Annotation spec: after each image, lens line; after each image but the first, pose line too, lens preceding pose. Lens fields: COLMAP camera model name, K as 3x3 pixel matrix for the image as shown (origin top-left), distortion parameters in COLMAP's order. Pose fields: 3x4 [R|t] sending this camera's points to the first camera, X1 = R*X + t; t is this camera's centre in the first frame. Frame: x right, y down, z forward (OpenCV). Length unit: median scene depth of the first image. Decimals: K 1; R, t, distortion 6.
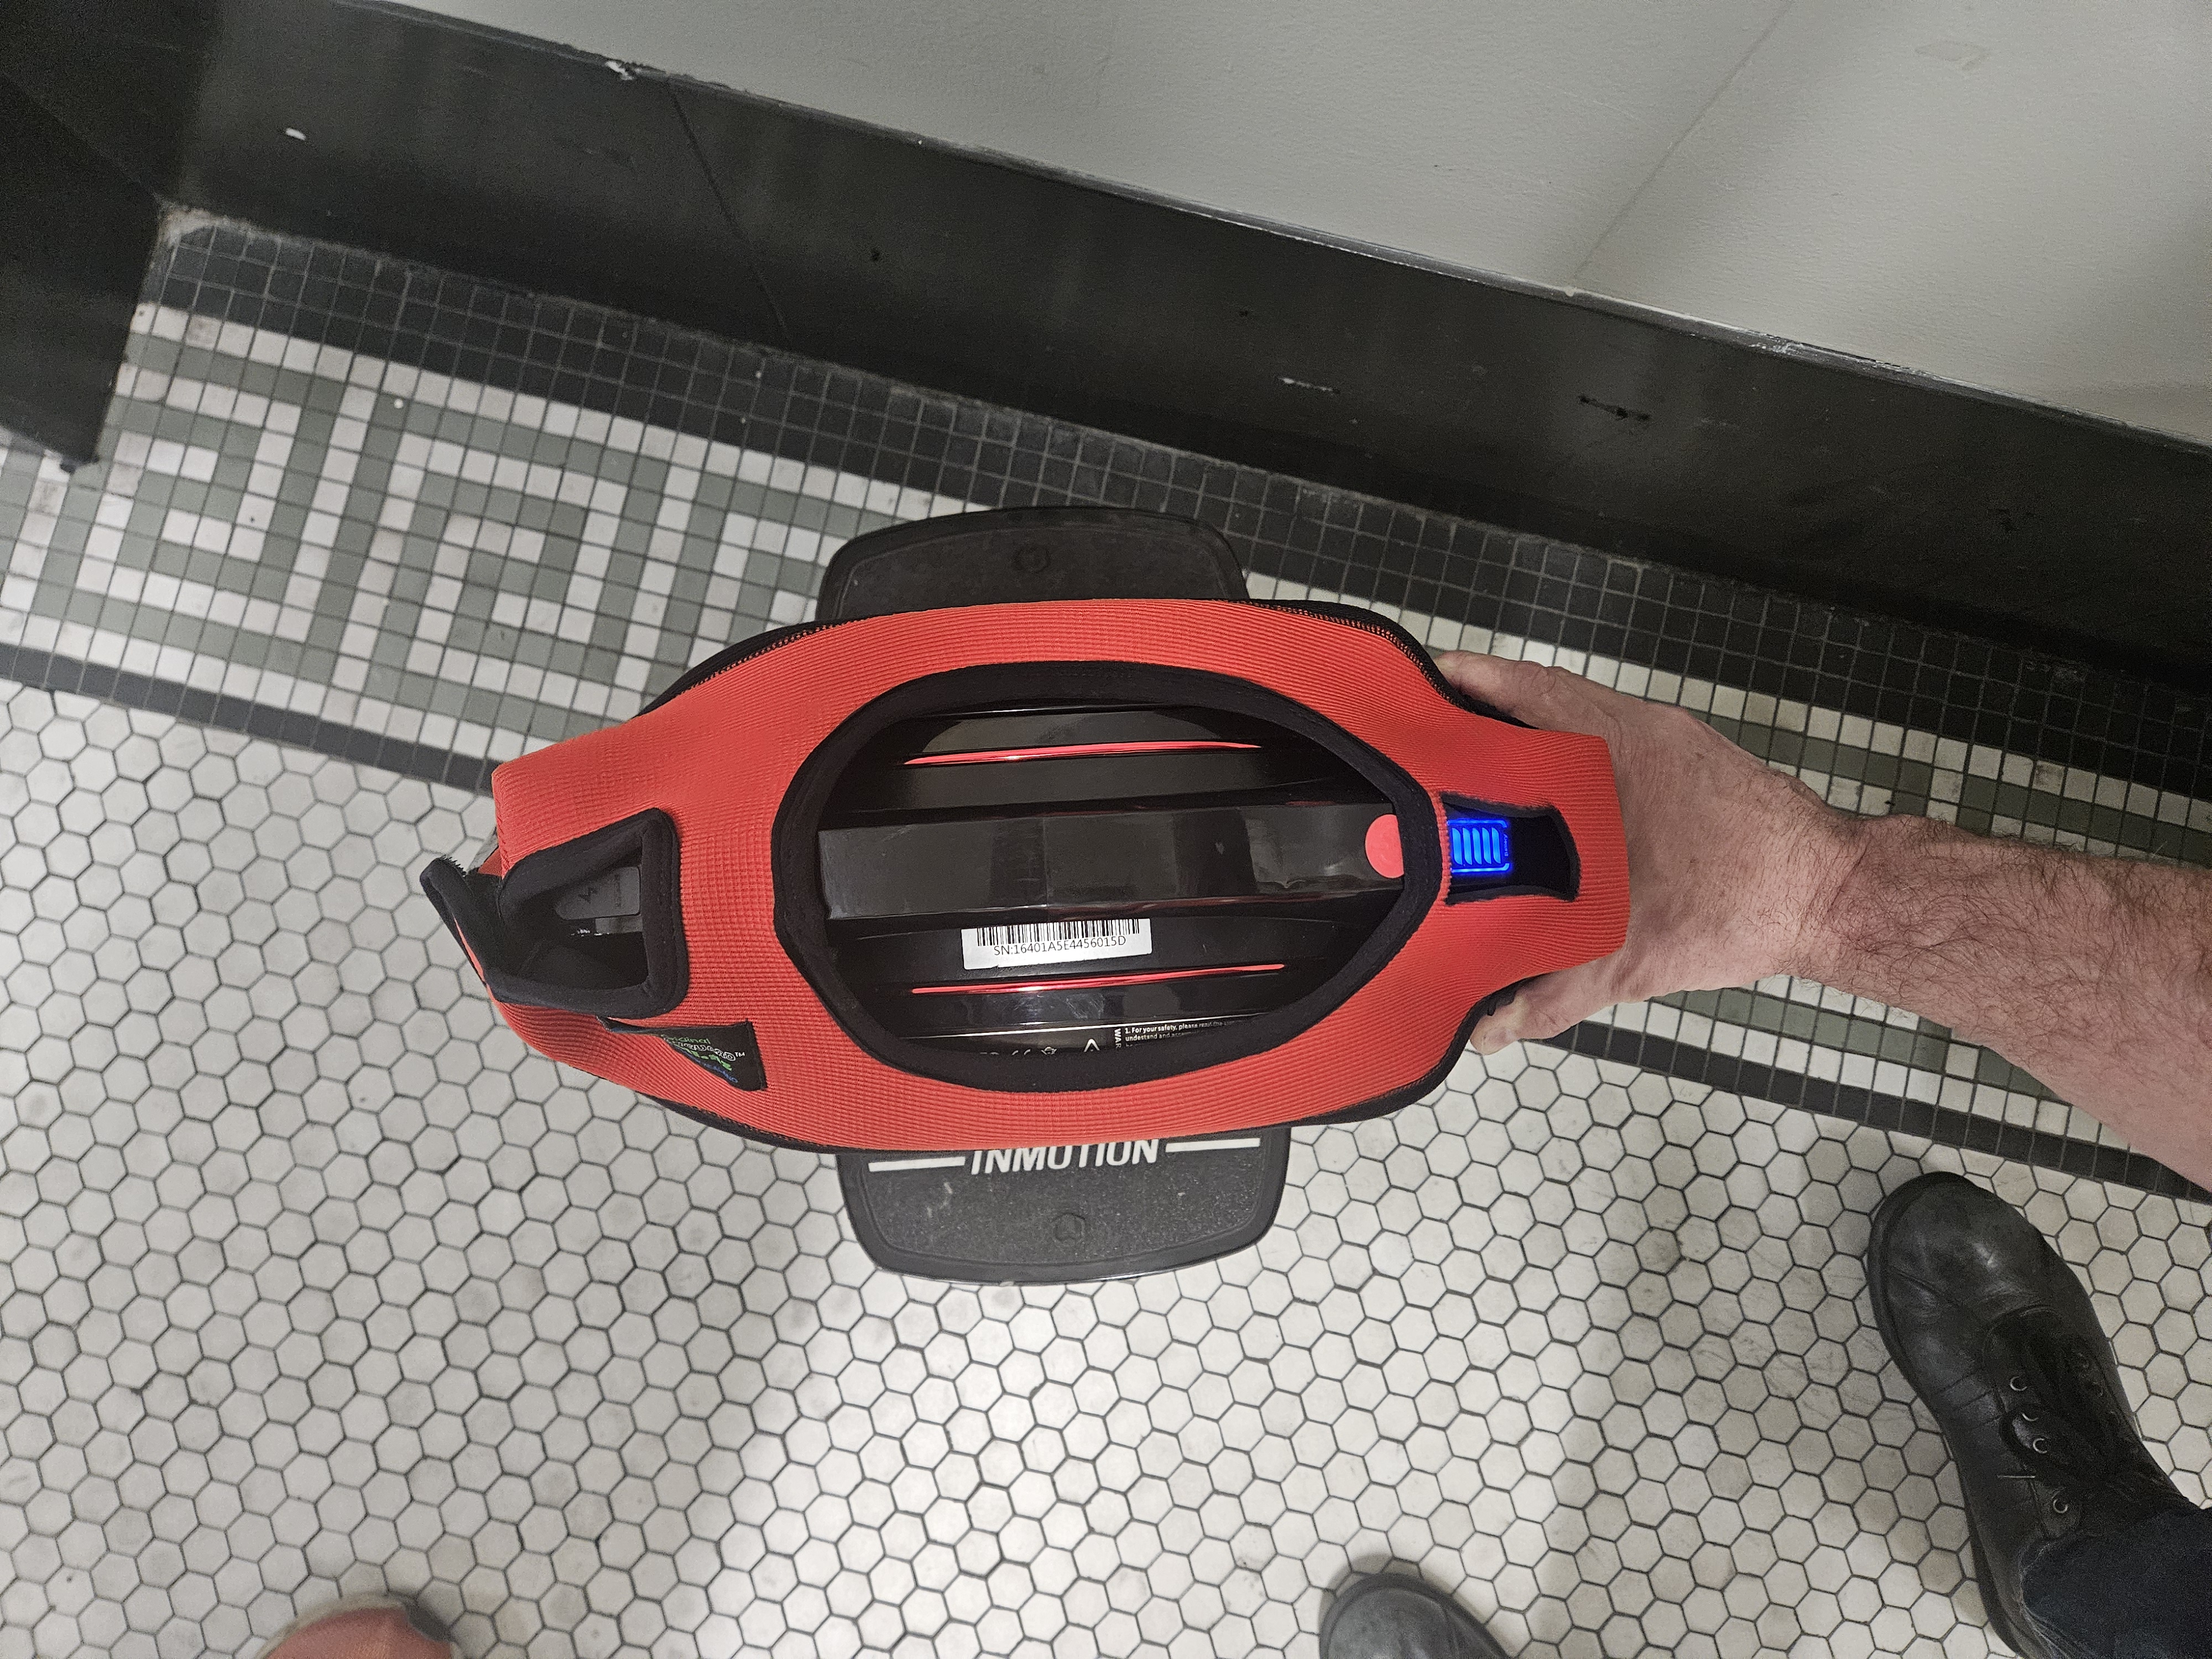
lens RADIAL K [[1496.6, 0, 1111.2], [0, 1496.6, 813.6], [0, 0, 1]] dist [0.007660, -0.009356]
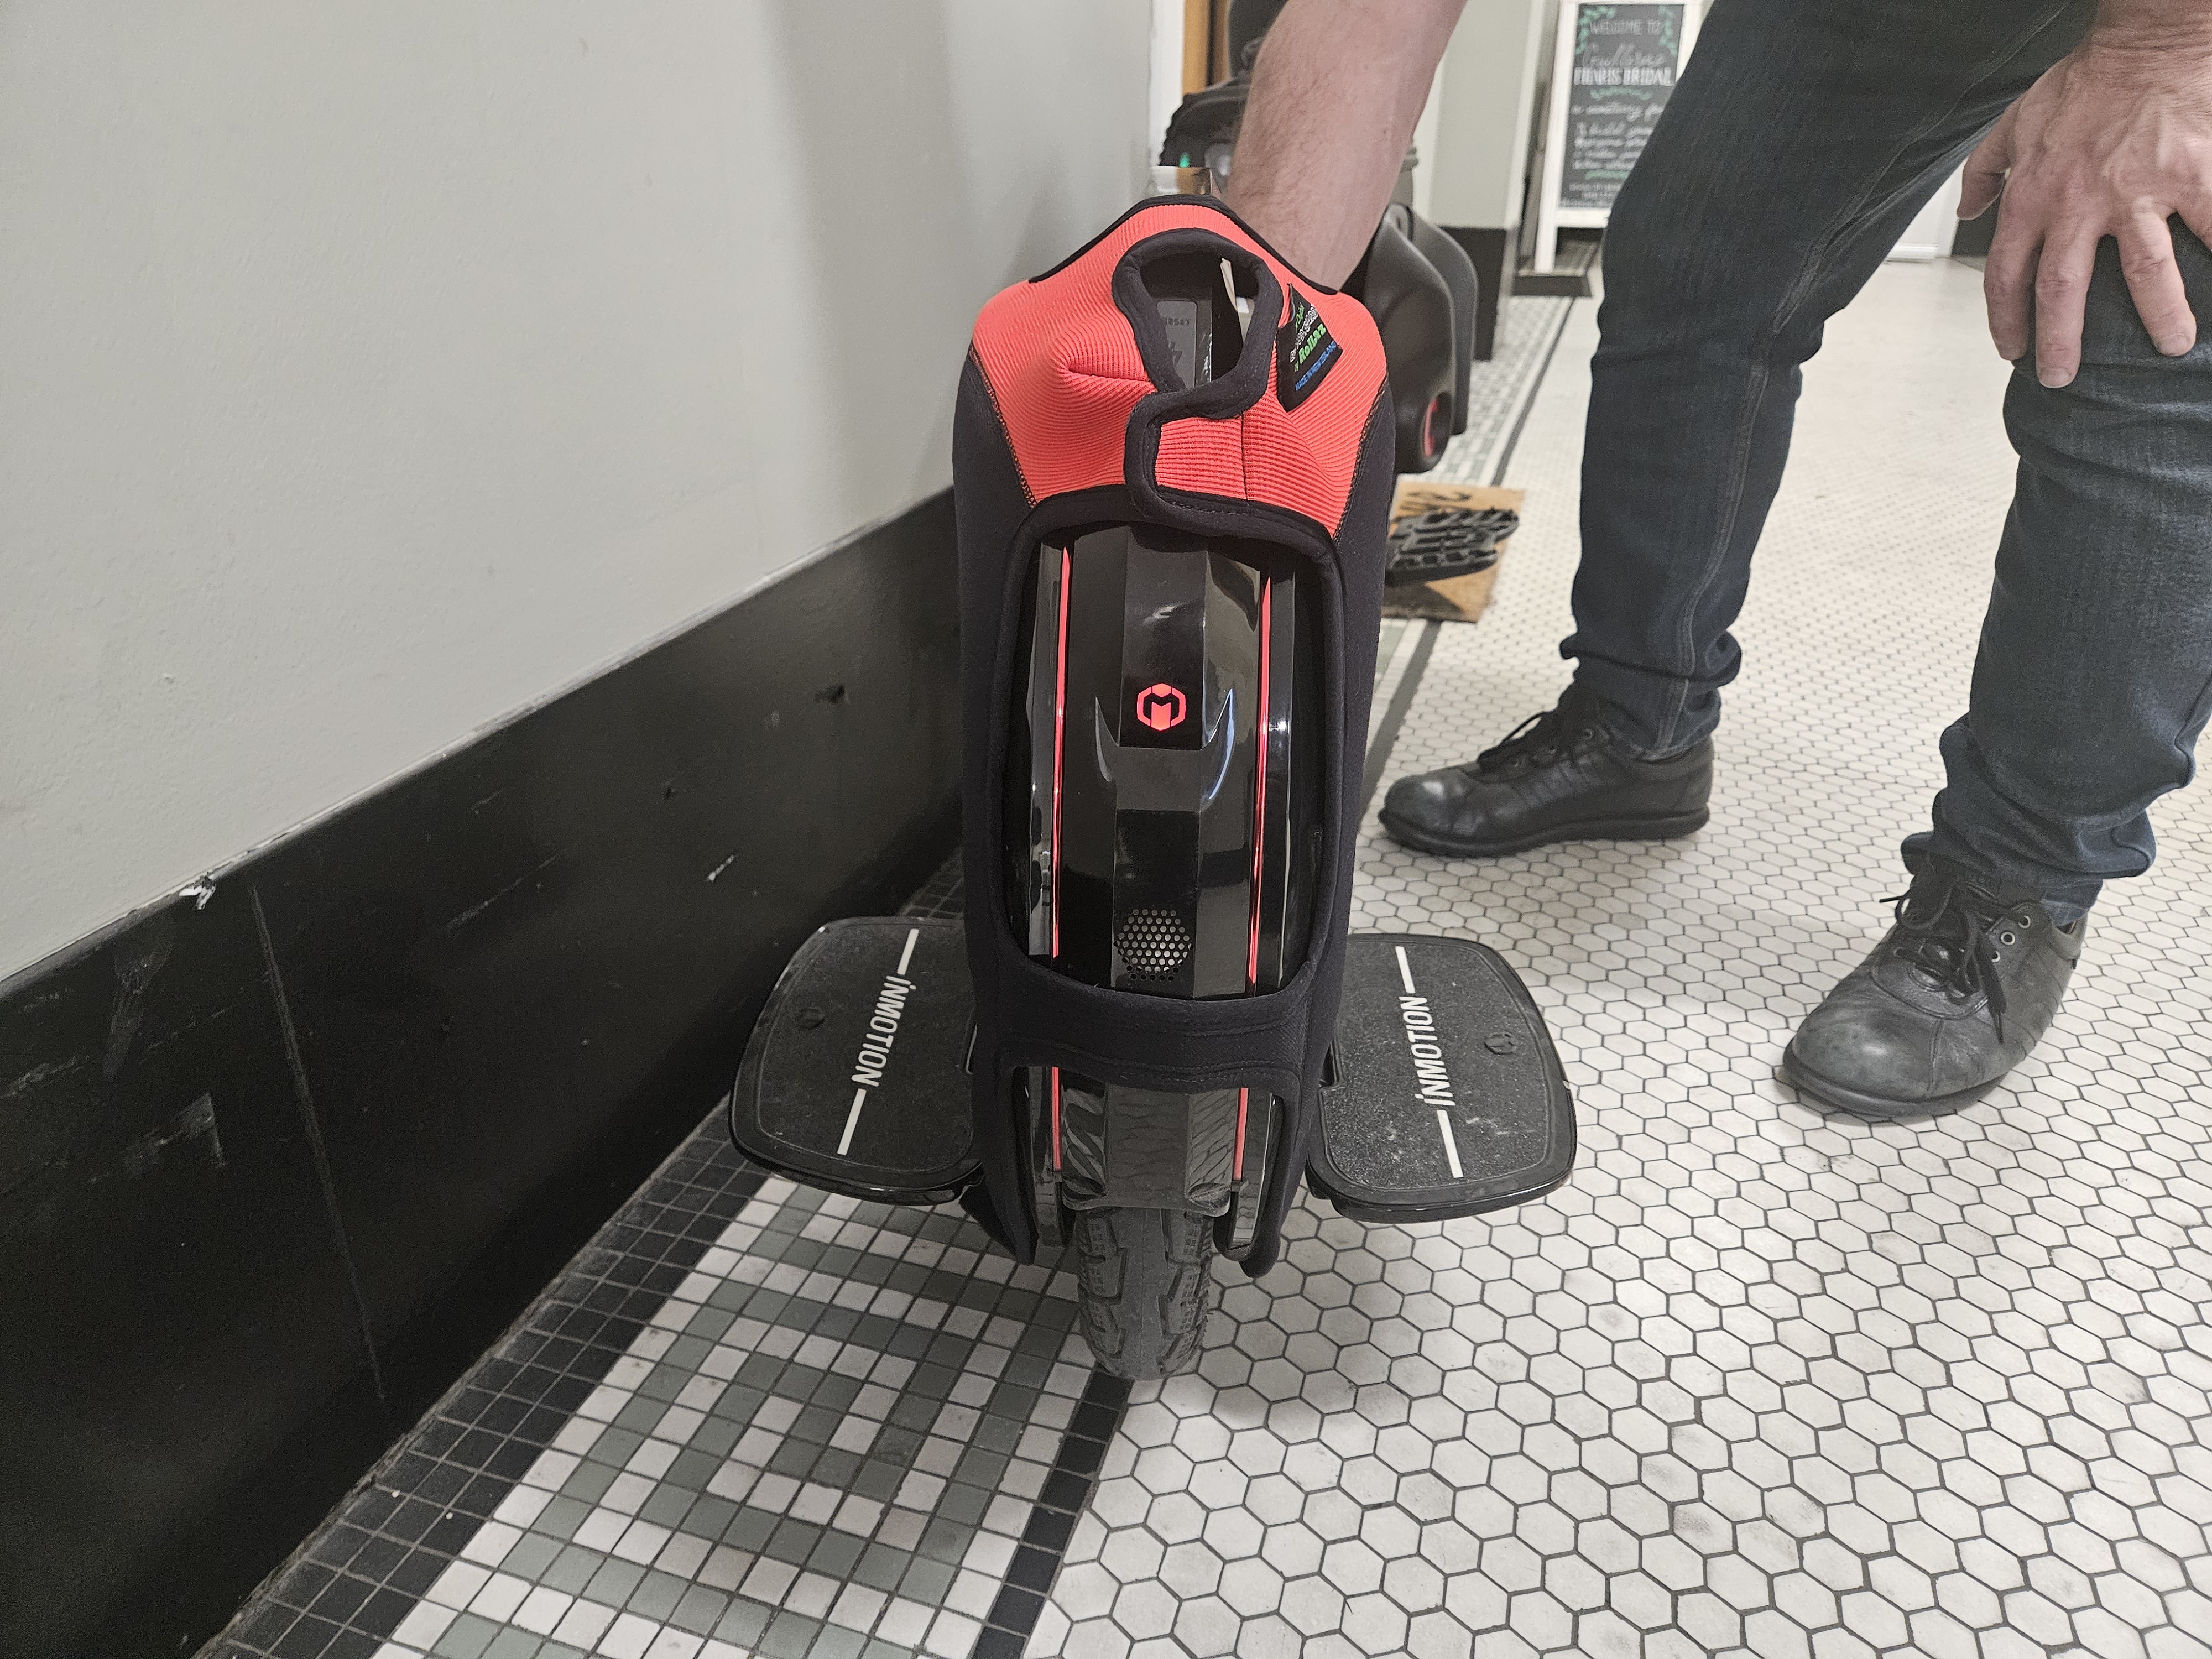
lens RADIAL K [[1496.6, 0, 1118.9], [0, 1496.6, 826.2], [0, 0, 1]] dist [0.007660, -0.009356]
pose [[0.075608, -0.459241, 0.885088, -0.707845], [0.993530, 0.110129, -0.027730, 0.034655], [-0.084739, 0.881458, 0.464597, 0.366808]]
